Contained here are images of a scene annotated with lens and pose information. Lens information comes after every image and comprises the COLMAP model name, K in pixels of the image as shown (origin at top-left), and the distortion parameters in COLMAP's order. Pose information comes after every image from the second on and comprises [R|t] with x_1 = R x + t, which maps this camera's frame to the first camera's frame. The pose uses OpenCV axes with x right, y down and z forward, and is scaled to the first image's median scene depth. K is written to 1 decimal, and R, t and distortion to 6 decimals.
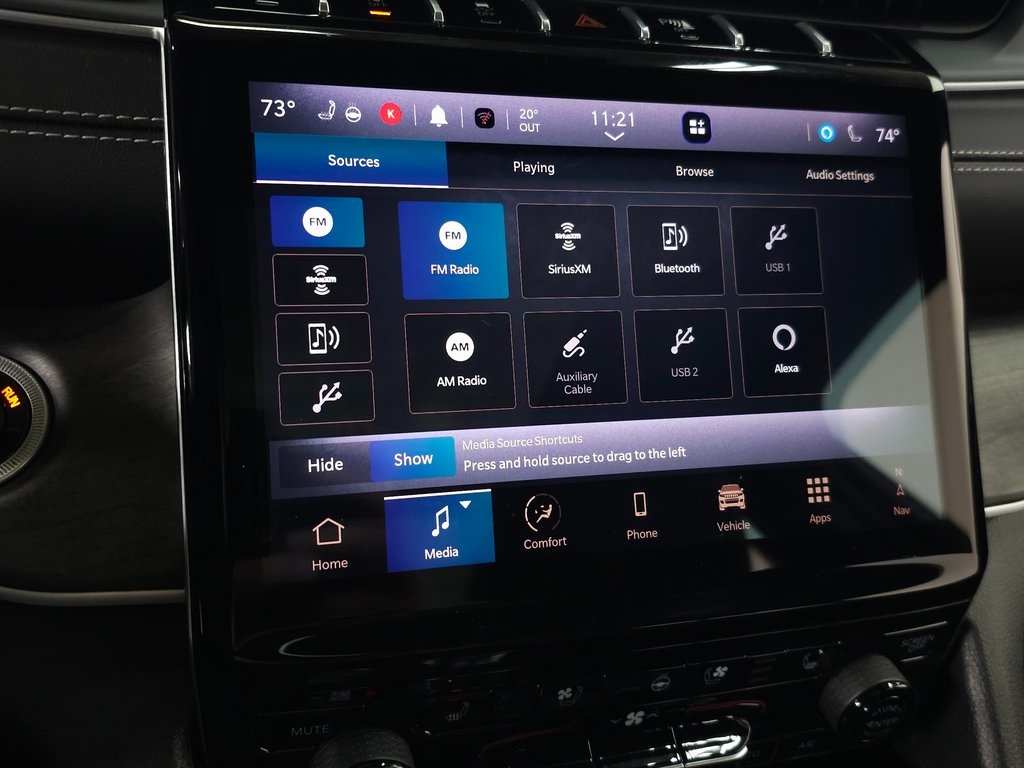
lens RADIAL K [[1096.6, 0, 512.8], [0, 1096.6, 363.8], [0, 0, 1]] dist [0.011878, 0.000000]
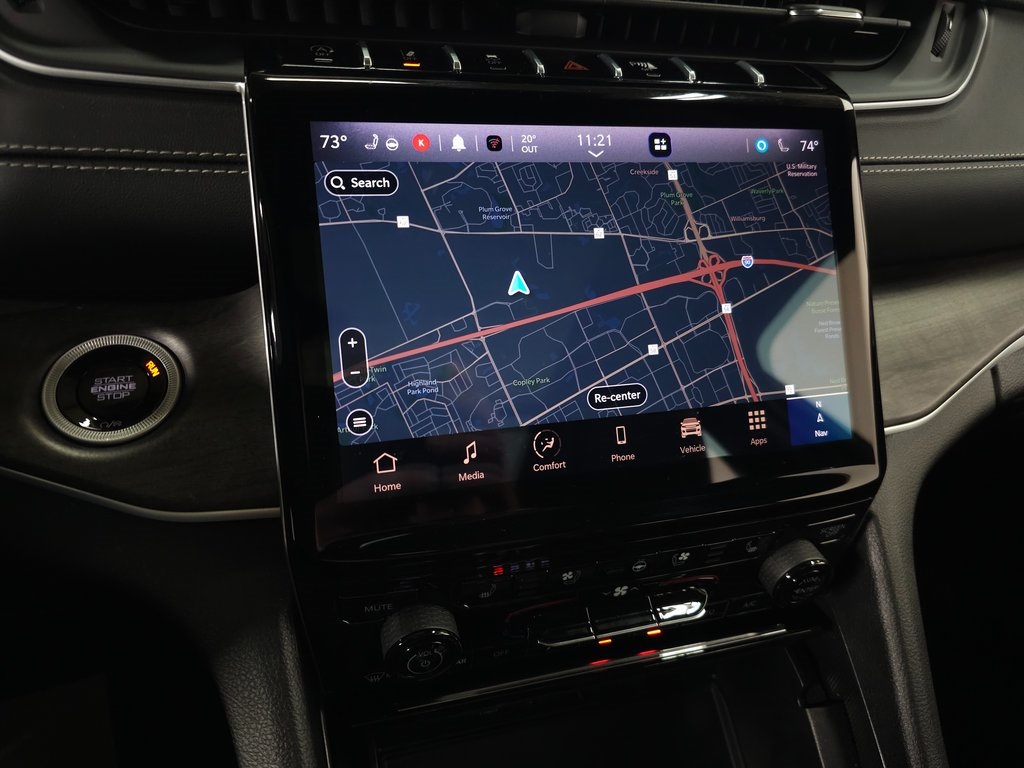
lens RADIAL K [[731.7, 0, 509.9], [0, 731.7, 380.9], [0, 0, 1]] dist [0.007453, -0.020760]
pose [[0.998196, -0.028048, -0.053092, 0.030542], [0.031867, 0.996859, 0.072504, -0.005883], [0.050892, -0.074065, 0.995954, 0.115088]]
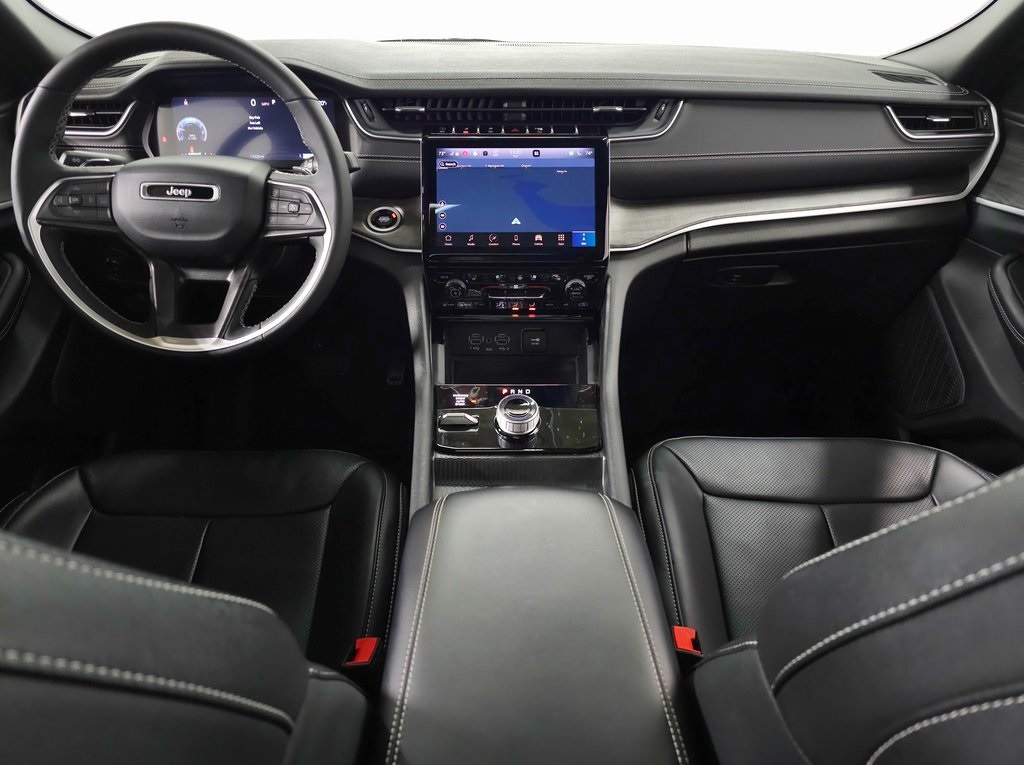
lens RADIAL K [[671.0, 0, 508.9], [0, 671.0, 386.0], [0, 0, 1]] dist [0.033989, -0.030358]
pose [[0.946795, 0.046862, -0.318407, 1.017608], [-0.027671, 0.997532, 0.064530, 0.570650], [0.320645, -0.052286, 0.945755, -1.717034]]
